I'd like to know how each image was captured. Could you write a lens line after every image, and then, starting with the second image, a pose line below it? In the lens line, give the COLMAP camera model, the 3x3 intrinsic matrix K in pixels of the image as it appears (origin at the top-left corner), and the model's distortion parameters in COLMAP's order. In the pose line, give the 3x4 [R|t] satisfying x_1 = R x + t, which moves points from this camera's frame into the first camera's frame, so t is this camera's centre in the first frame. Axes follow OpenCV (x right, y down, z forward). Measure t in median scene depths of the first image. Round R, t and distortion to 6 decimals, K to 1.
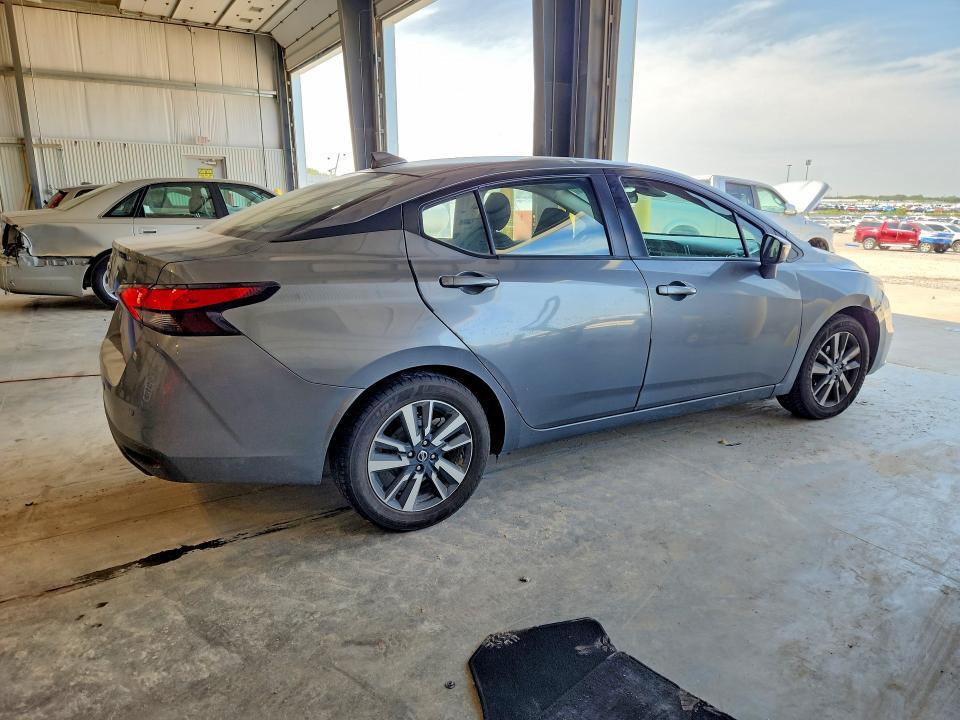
lens RADIAL K [[686.1, 0, 479.7], [0, 686.1, 360.8], [0, 0, 1]] dist [0.040688, -0.026327]
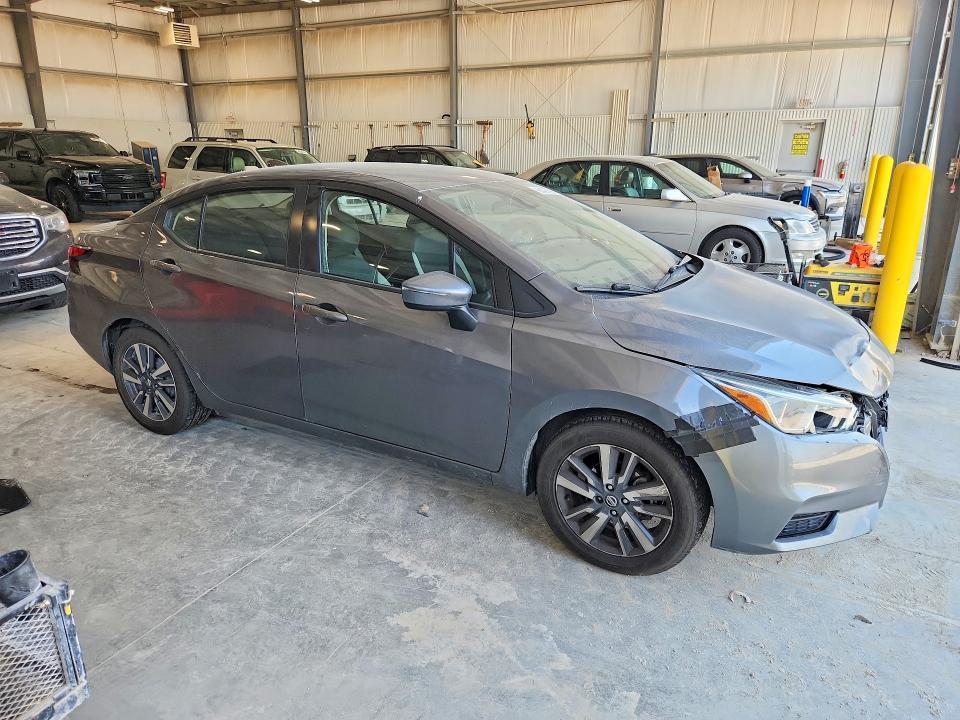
lens RADIAL K [[686.1, 0, 481.8], [0, 686.1, 362.7], [0, 0, 1]] dist [0.040688, -0.026327]
pose [[0.470101, 0.257799, -0.844124, 1.257133], [-0.201309, 0.962501, 0.181841, -0.262353], [0.859348, 0.084446, 0.504370, 0.748214]]
